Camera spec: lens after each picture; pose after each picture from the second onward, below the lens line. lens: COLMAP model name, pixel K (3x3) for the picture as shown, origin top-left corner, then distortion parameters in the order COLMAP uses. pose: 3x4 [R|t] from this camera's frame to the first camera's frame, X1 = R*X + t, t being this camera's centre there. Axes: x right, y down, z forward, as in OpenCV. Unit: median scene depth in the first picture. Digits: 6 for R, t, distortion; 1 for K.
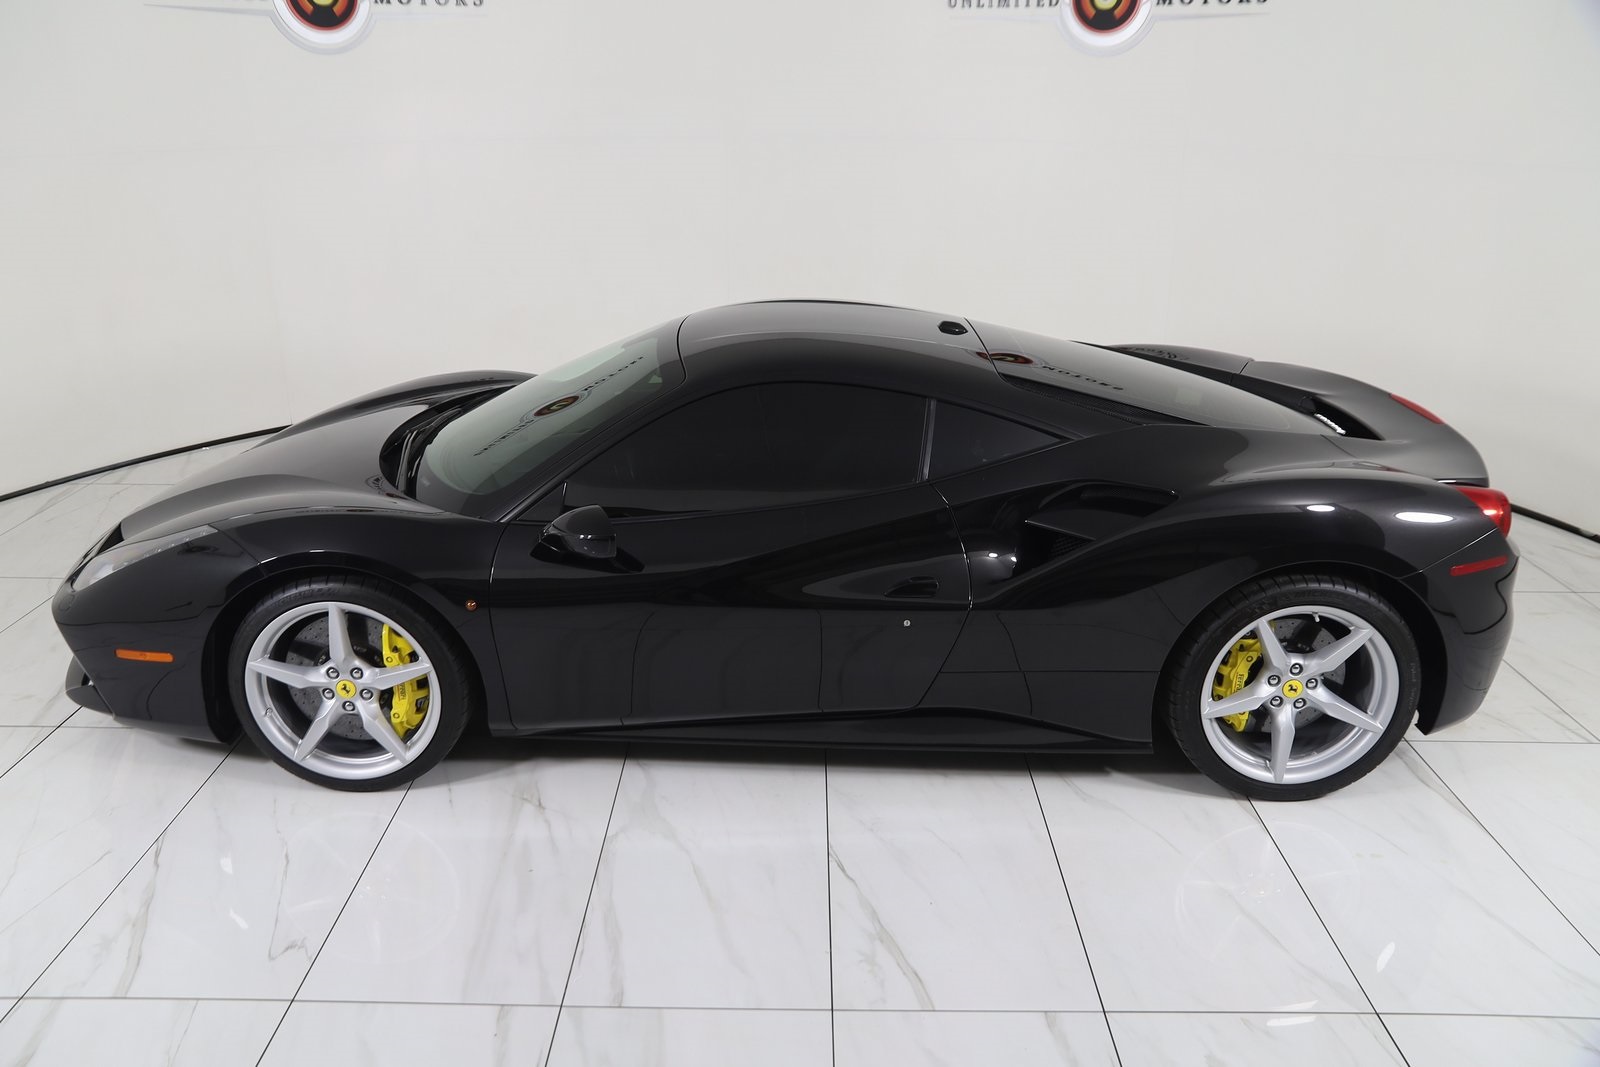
lens RADIAL K [[1253.4, 0, 800.0], [0, 1253.4, 533.5], [0, 0, 1]] dist [-0.082805, 0.118512]
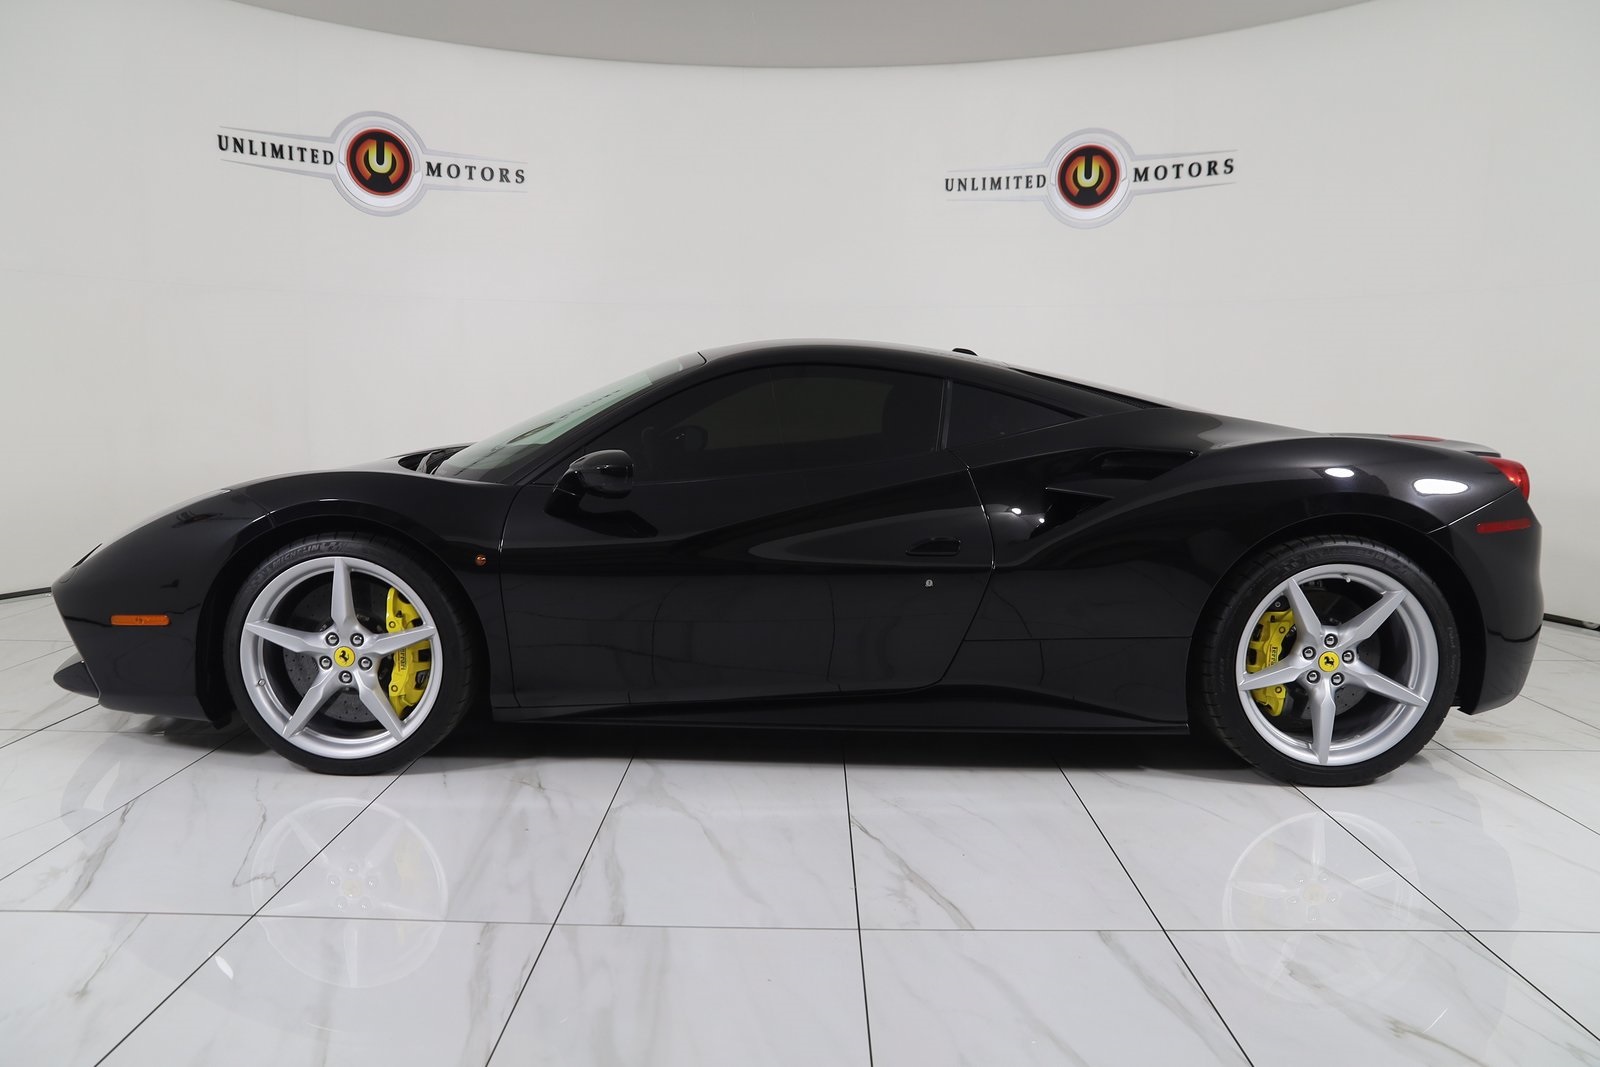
lens RADIAL K [[1200.4, 0, 811.0], [0, 1200.4, 526.9], [0, 0, 1]] dist [-0.091570, 0.097132]
pose [[0.999966, 0.004712, 0.006718, -0.012347], [-0.003011, 0.972282, -0.233793, 0.241185], [-0.007634, 0.233765, 0.972263, 0.084498]]
